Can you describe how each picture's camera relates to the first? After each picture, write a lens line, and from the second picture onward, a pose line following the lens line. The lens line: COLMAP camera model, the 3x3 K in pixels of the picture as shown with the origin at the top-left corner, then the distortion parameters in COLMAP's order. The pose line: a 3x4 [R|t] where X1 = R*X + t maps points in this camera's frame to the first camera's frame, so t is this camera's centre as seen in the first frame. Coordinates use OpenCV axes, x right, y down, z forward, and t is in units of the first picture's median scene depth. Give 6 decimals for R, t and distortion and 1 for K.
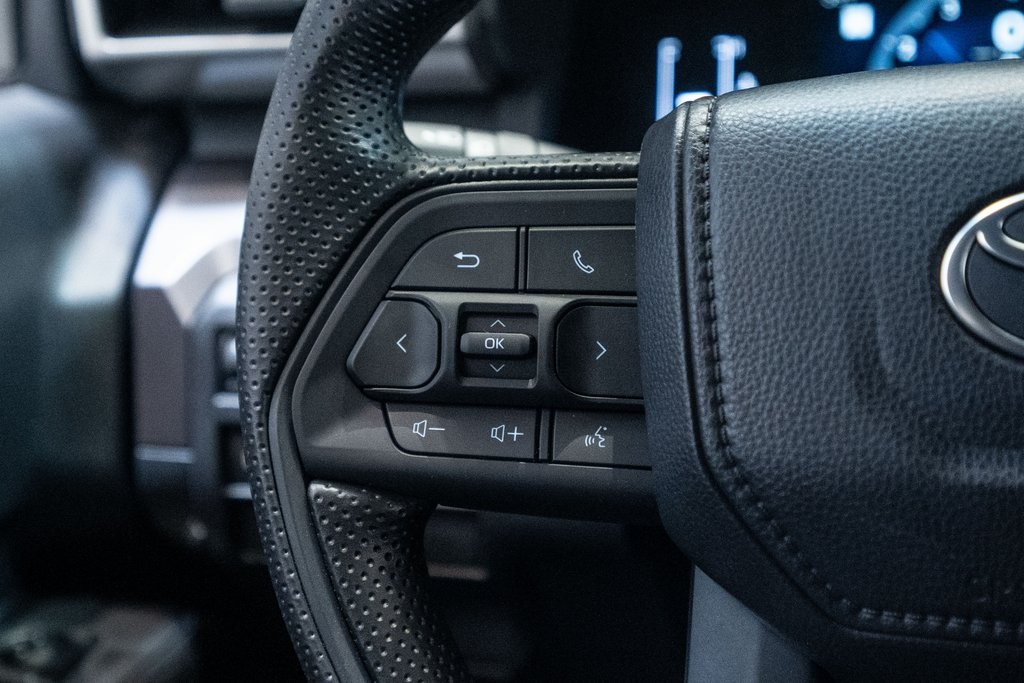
lens RADIAL K [[1495.8, 0, 512.0], [0, 1495.8, 341.5], [0, 0, 1]] dist [0.013080, -0.018466]
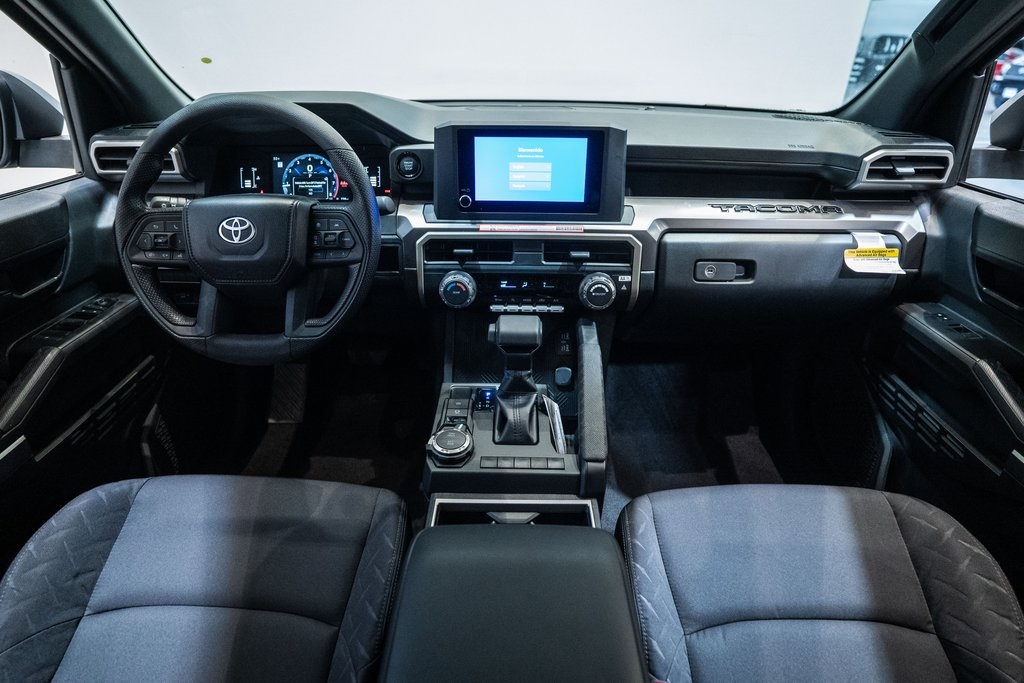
lens RADIAL K [[552.6, 0, 511.2], [0, 552.6, 325.6], [0, 0, 1]] dist [-0.072753, 0.049016]
pose [[0.967630, -0.058100, 0.245596, 0.812656], [0.007839, 0.979590, 0.200855, -0.090861], [-0.252253, -0.192428, 0.948335, -1.535471]]
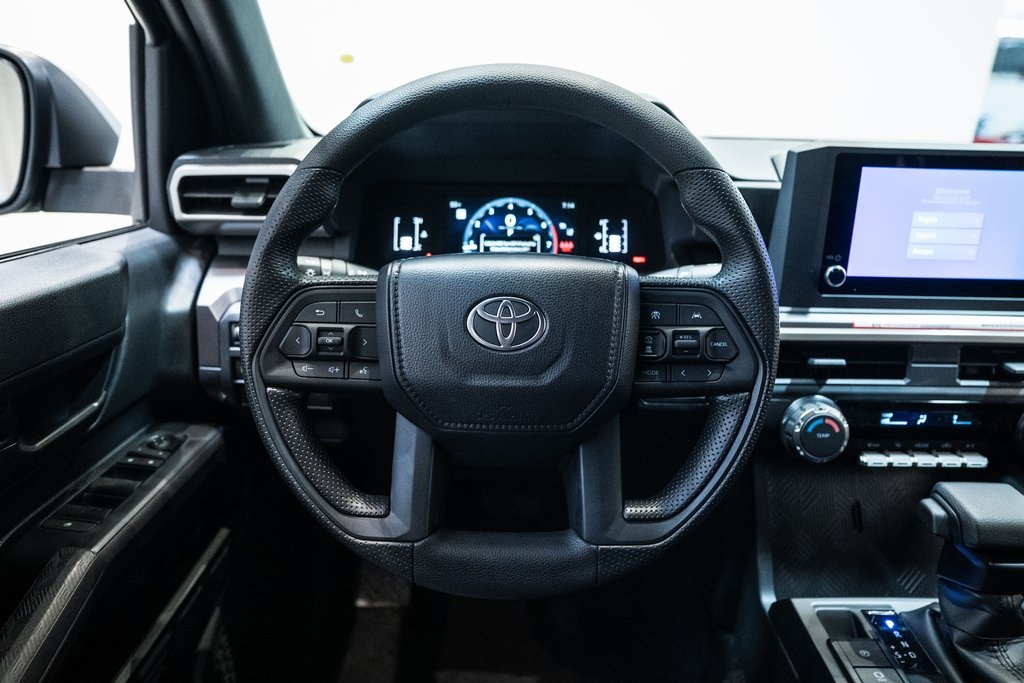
lens RADIAL K [[589.1, 0, 511.0], [0, 589.1, 327.1], [0, 0, 1]] dist [-0.078735, 0.049461]
pose [[0.964850, -0.012235, 0.262516, 0.032325], [-0.001366, 0.998669, 0.051565, -0.086900], [-0.262798, -0.050111, 0.963549, -0.242904]]
